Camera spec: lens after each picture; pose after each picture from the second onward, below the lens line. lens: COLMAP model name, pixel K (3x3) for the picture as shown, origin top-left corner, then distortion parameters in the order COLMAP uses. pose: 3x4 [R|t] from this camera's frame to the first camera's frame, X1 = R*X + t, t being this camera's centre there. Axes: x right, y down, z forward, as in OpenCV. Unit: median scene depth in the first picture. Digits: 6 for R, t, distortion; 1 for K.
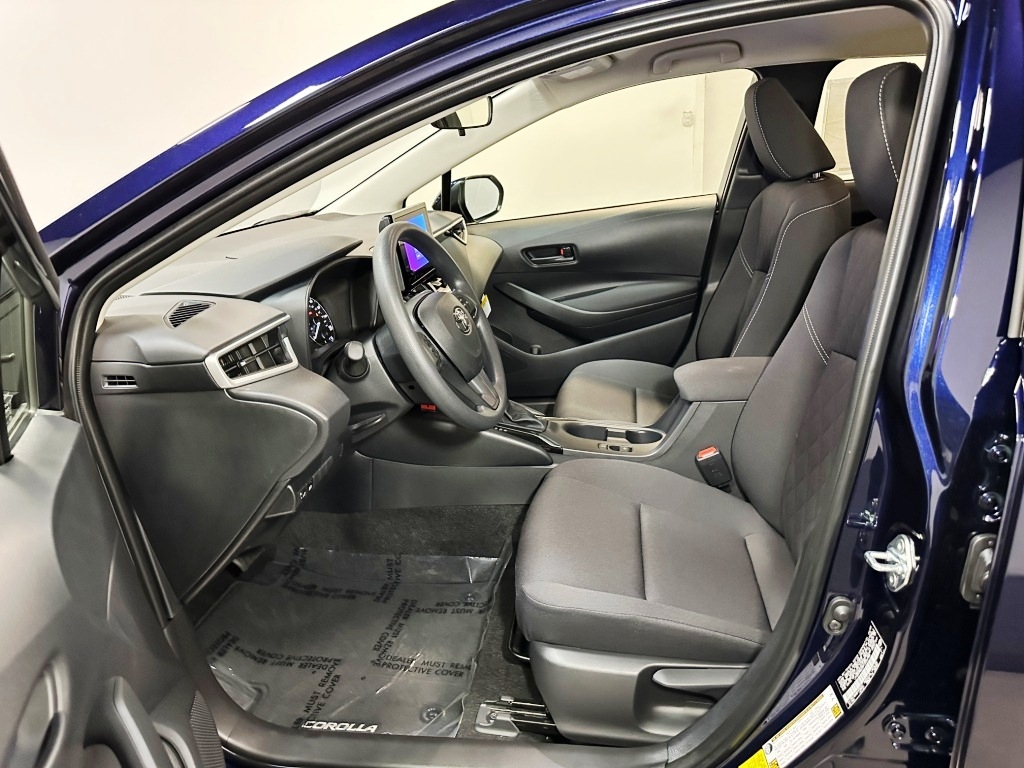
lens RADIAL K [[701.5, 0, 513.7], [0, 701.5, 384.1], [0, 0, 1]] dist [0.013134, -0.008919]
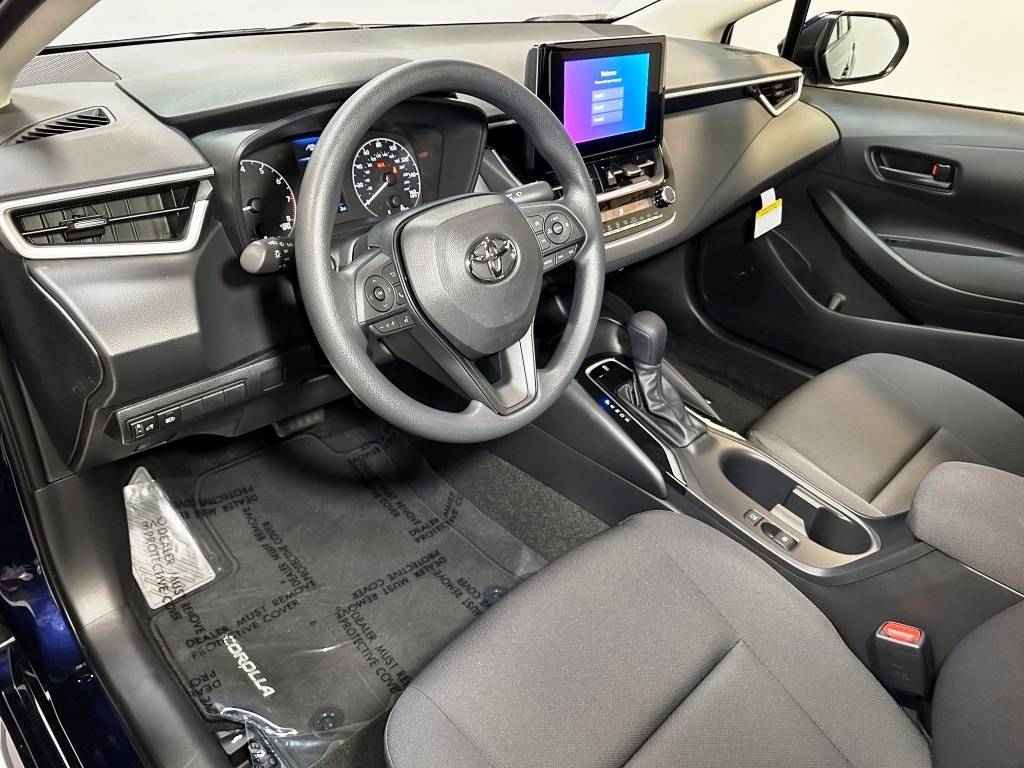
lens RADIAL K [[701.5, 0, 515.3], [0, 701.5, 380.4], [0, 0, 1]] dist [0.013134, -0.008919]
pose [[0.788780, 0.426449, -0.442681, 0.183744], [-0.311756, 0.898236, 0.309805, -0.141668], [0.529749, -0.106359, 0.841460, 0.389146]]
